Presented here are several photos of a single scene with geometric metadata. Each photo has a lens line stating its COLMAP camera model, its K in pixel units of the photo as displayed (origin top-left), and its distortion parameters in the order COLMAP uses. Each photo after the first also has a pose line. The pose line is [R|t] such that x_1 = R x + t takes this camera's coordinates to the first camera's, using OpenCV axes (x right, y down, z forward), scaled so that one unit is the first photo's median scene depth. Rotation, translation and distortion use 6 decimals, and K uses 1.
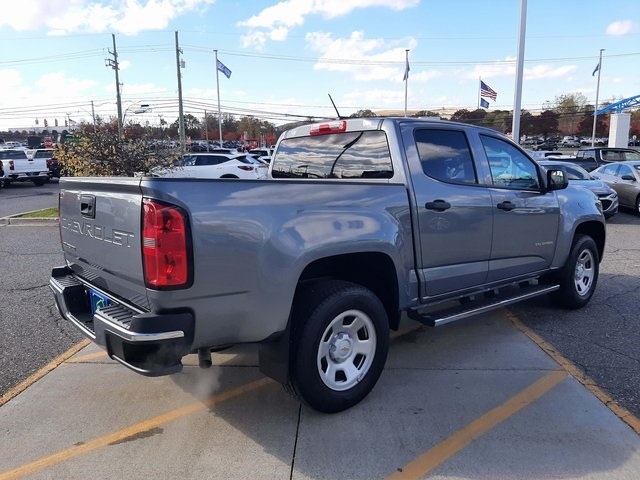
lens RADIAL K [[502.0, 0, 320.0], [0, 502.0, 240.0], [0, 0, 1]] dist [0.014984, -0.046068]
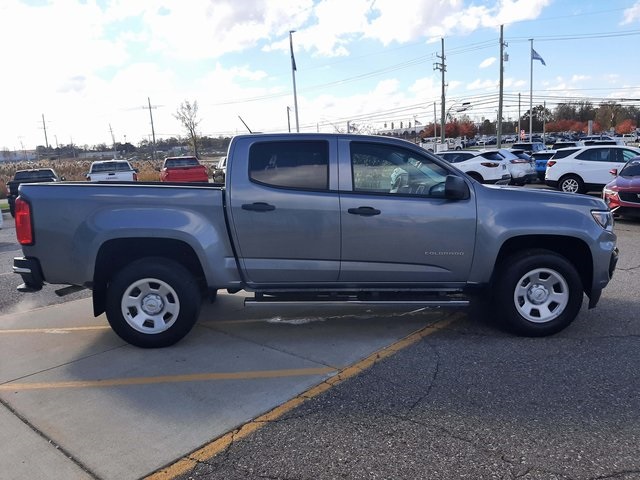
lens RADIAL K [[502.0, 0, 318.1], [0, 502.0, 244.8], [0, 0, 1]] dist [-0.010698, -0.007506]
pose [[0.773819, 0.083877, -0.627828, 0.213604], [-0.071324, 0.996428, 0.045212, -0.008482], [0.629378, 0.009794, 0.777038, 0.031929]]
